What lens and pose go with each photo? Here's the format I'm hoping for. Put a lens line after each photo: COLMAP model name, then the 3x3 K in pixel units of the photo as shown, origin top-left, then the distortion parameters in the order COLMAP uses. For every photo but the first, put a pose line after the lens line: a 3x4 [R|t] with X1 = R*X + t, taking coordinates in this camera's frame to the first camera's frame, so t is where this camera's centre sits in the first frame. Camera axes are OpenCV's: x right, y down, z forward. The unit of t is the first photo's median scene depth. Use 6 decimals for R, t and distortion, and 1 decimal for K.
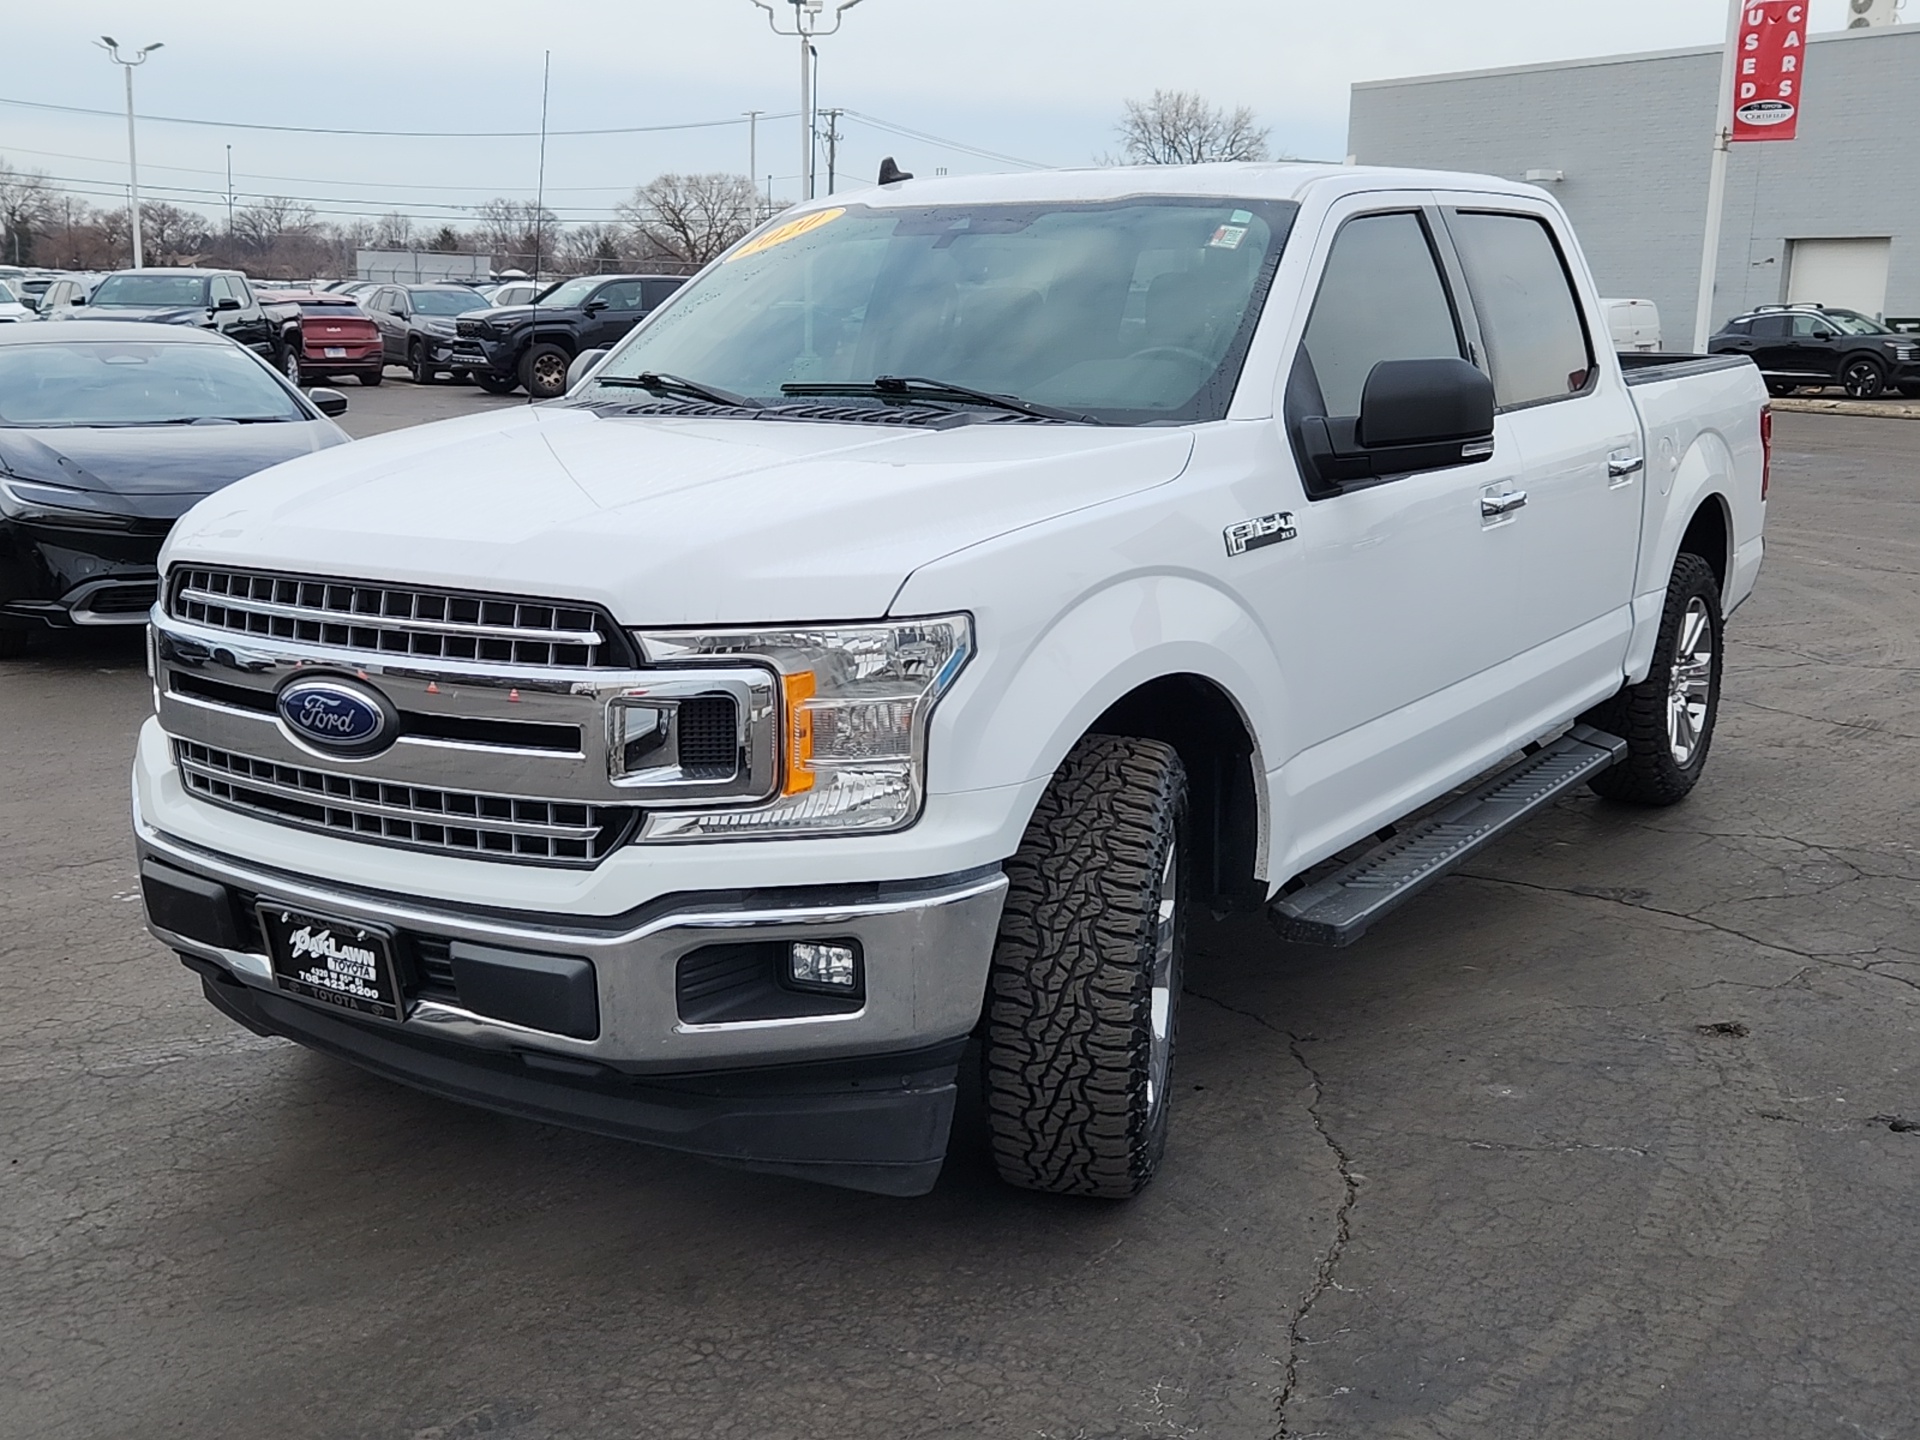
lens RADIAL K [[1407.7, 0, 960.0], [0, 1407.7, 720.0], [0, 0, 1]] dist [0.075418, -0.071226]
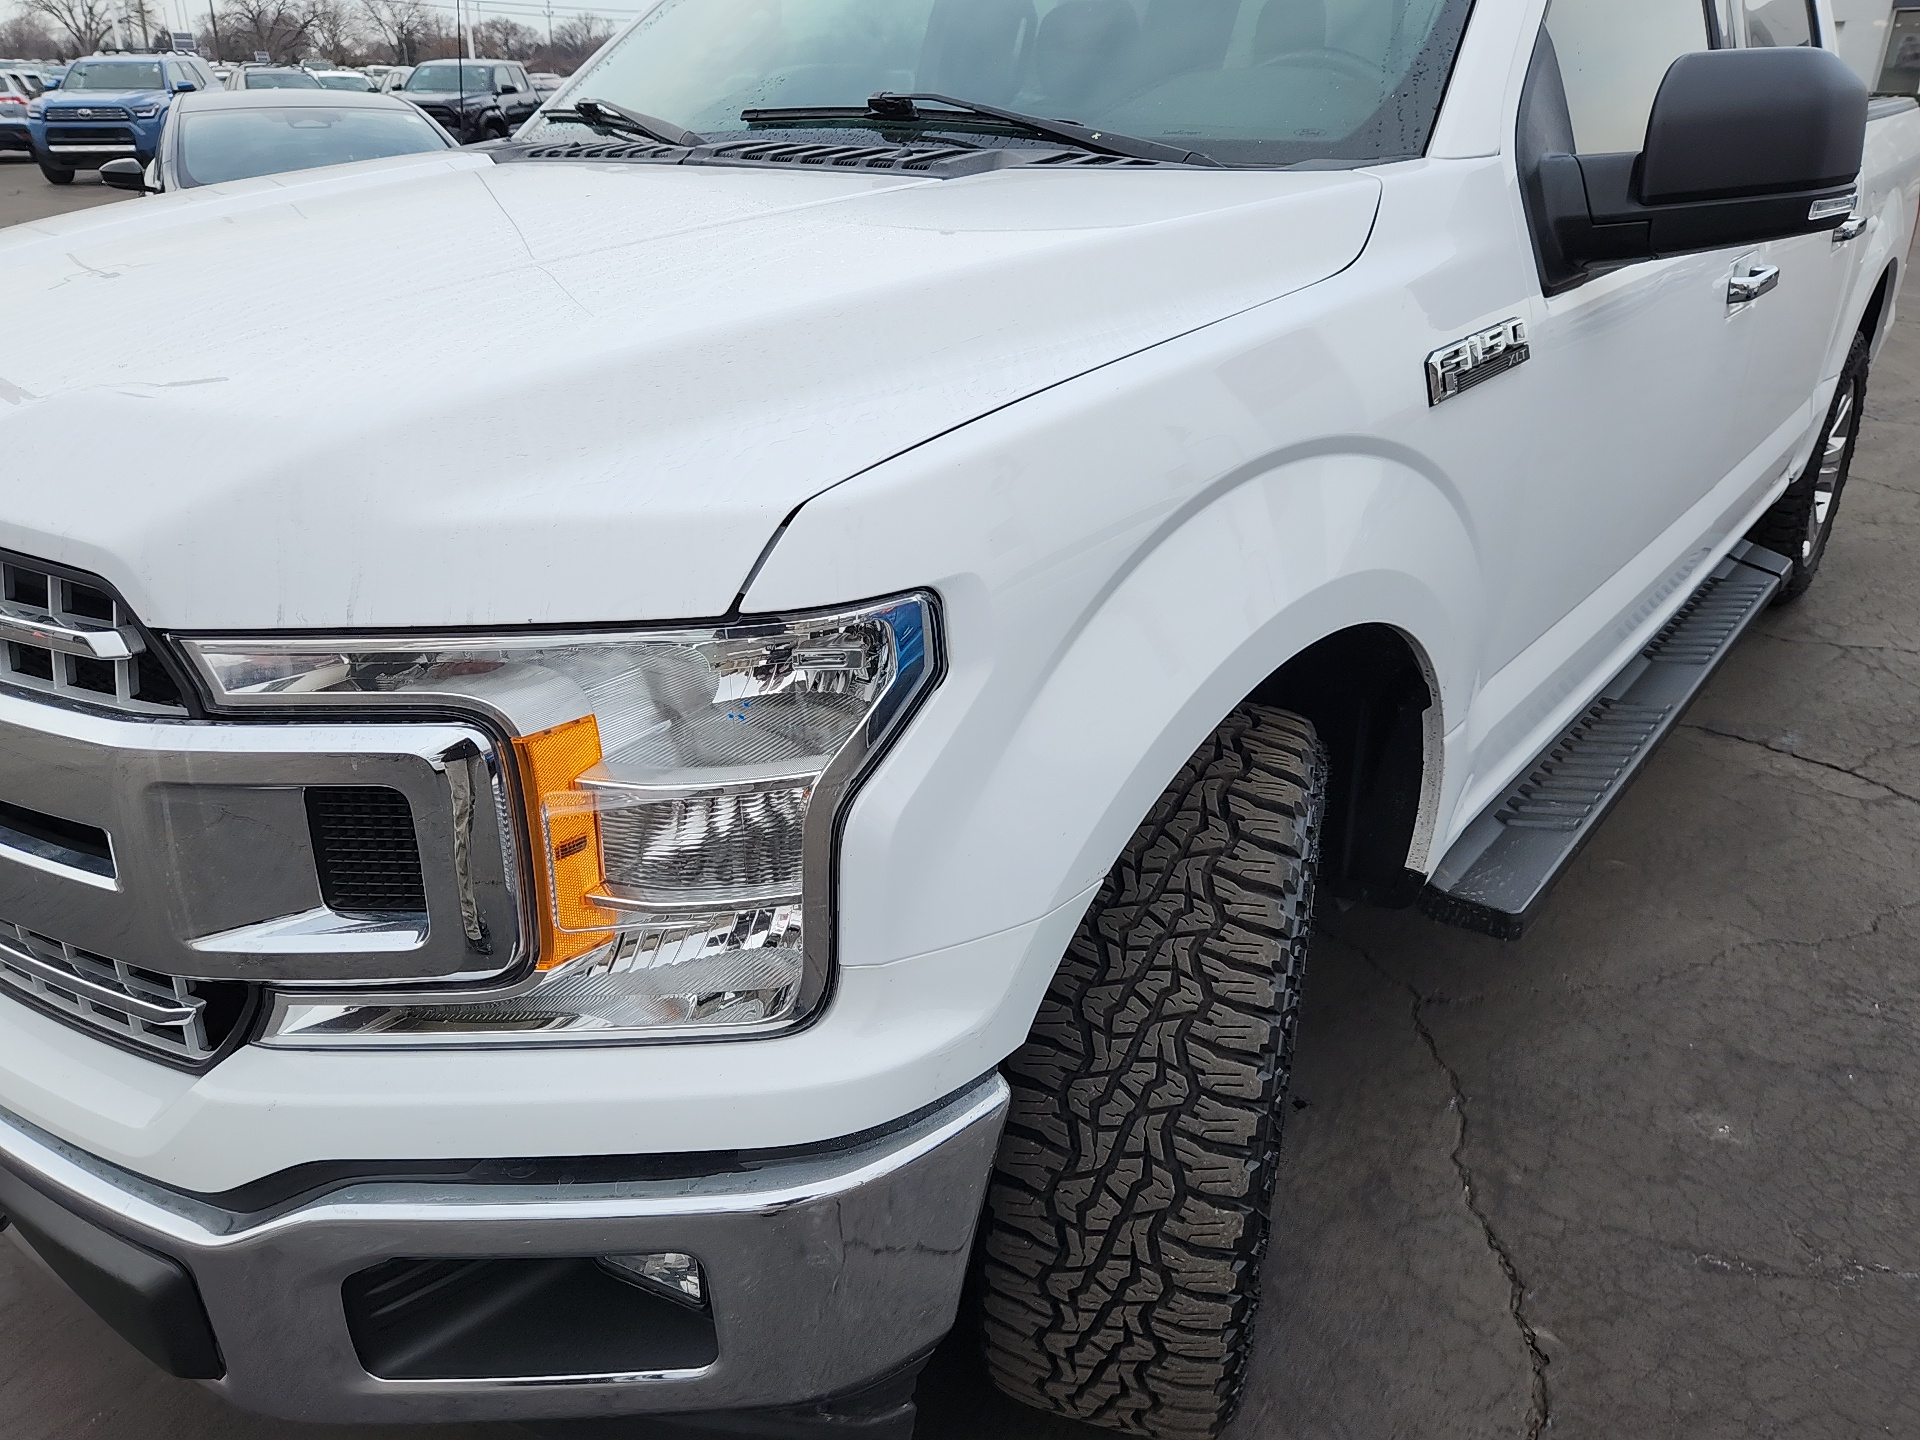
lens RADIAL K [[1397.3, 0, 938.7], [0, 1397.3, 764.9], [0, 0, 1]] dist [0.070828, -0.065601]
pose [[0.997668, 0.023004, -0.064265, 0.029247], [-0.010701, 0.982571, 0.185581, -0.076335], [0.067414, -0.184460, 0.980525, 0.390416]]
